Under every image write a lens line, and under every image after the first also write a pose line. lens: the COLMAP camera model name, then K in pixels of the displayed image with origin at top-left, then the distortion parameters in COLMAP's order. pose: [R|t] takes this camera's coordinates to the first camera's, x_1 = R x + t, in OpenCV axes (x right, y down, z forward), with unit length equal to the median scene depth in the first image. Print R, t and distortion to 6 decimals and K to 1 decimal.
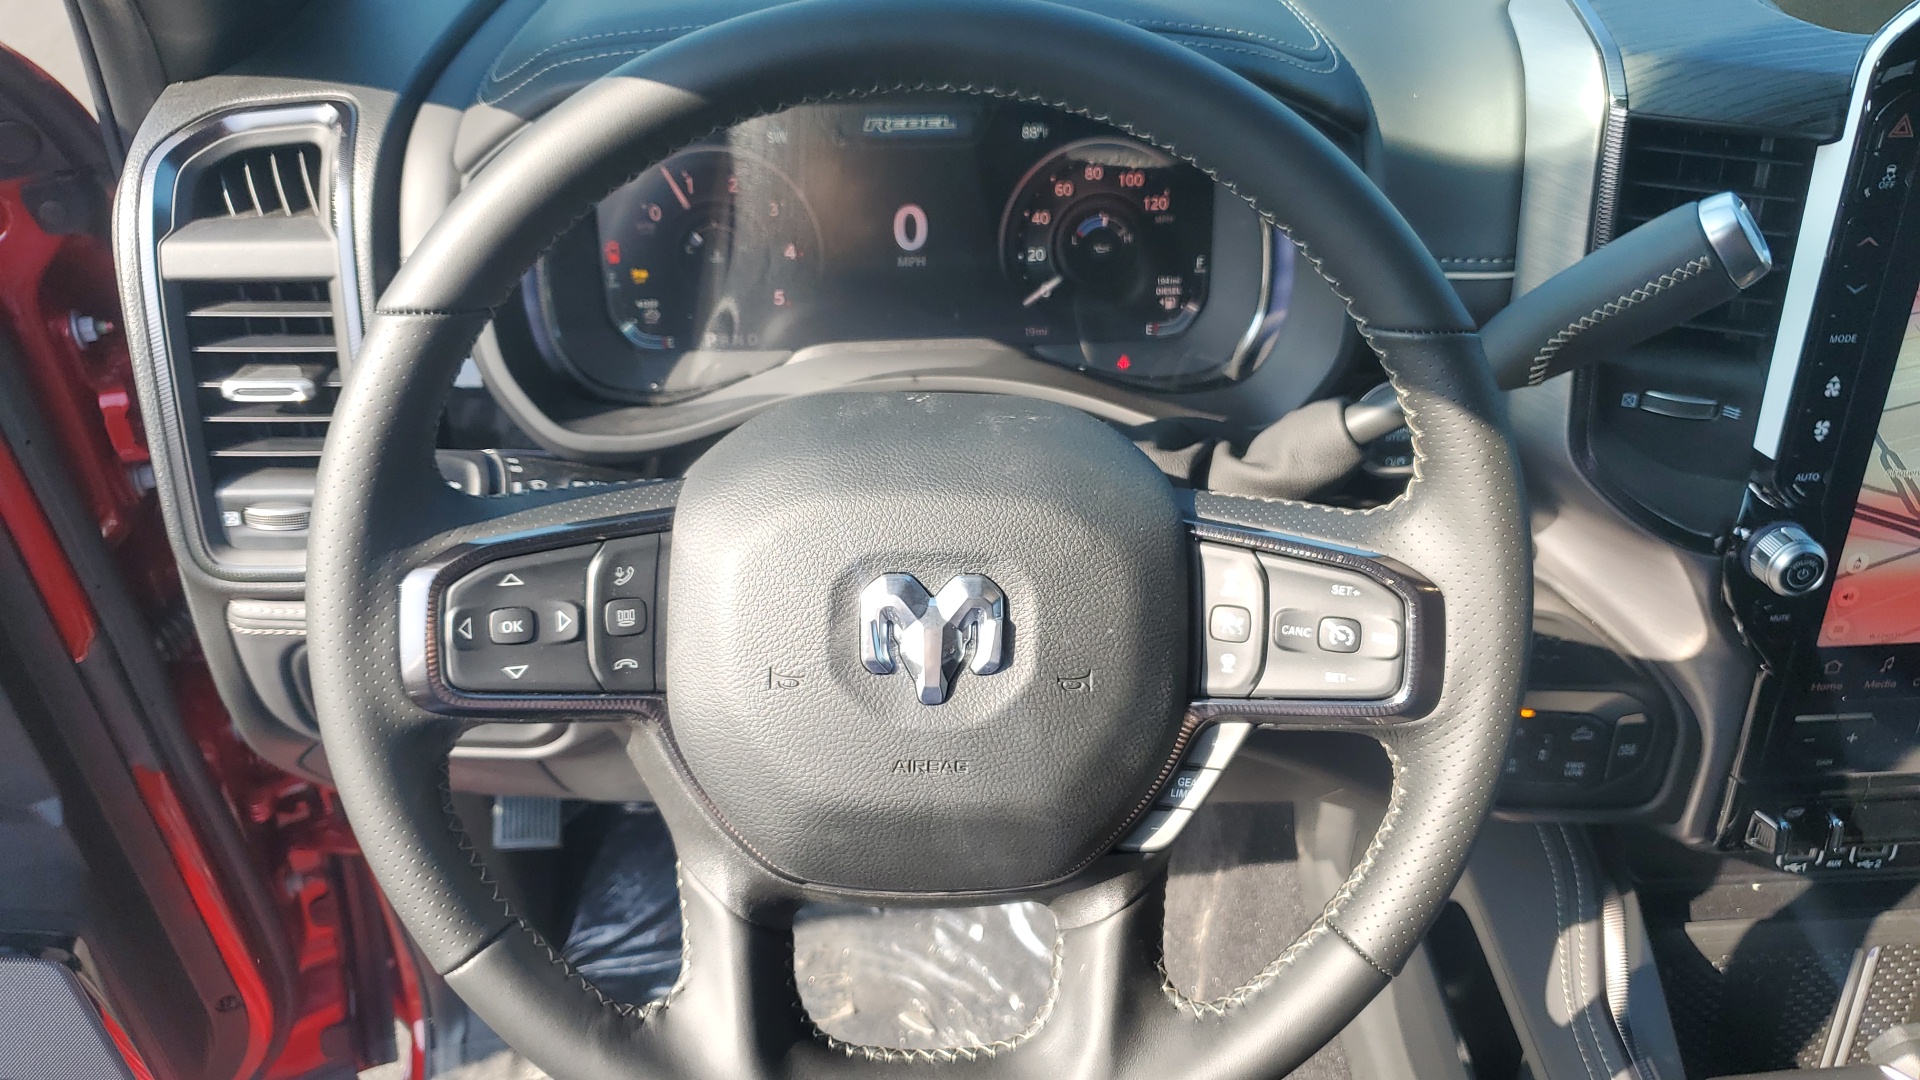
lens RADIAL K [[1547.1, 0, 966.8], [0, 1547.1, 572.7], [0, 0, 1]] dist [0.087341, -0.000410]
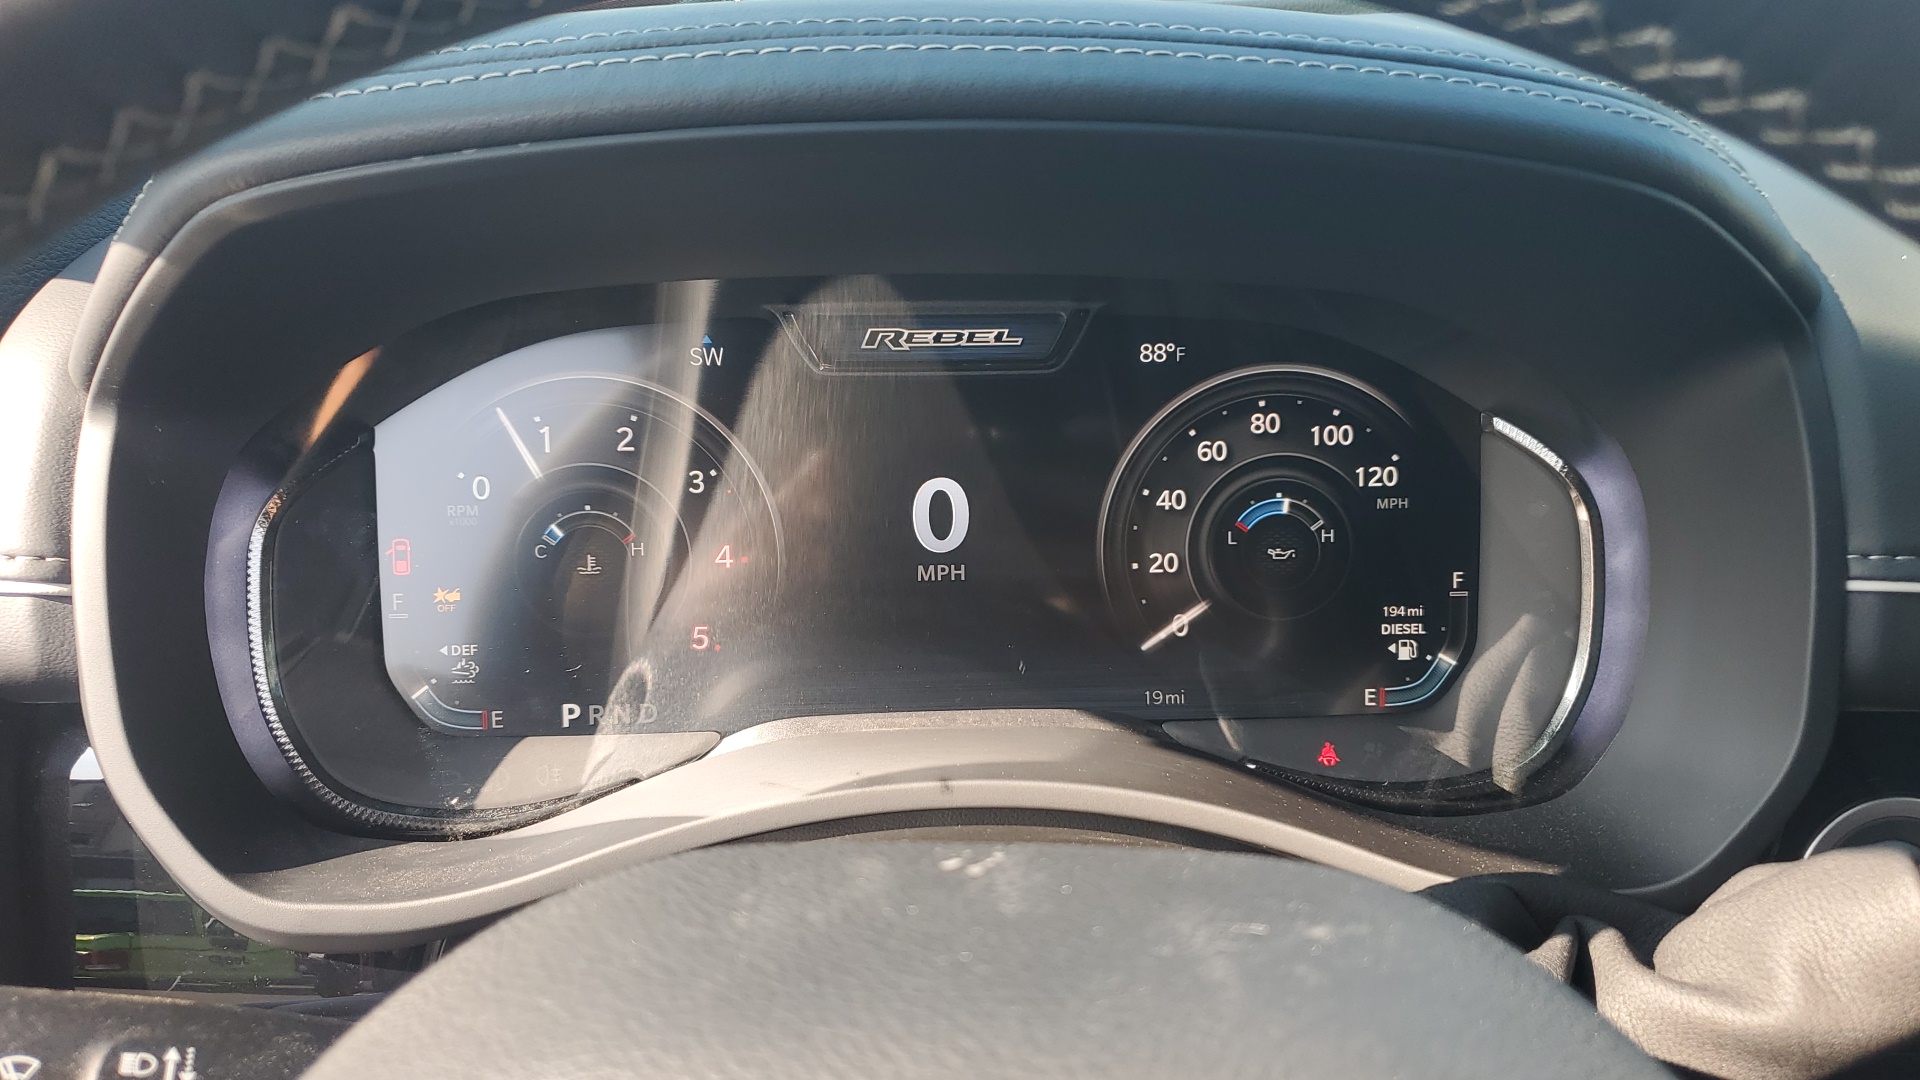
lens RADIAL K [[1484.6, 0, 994.6], [0, 1484.6, 567.0], [0, 0, 1]] dist [0.204291, -0.303500]
pose [[0.999928, 0.004976, 0.010885, -0.023275], [-0.002085, 0.967982, -0.251011, -0.070994], [-0.011786, 0.250970, 0.967923, 0.501300]]
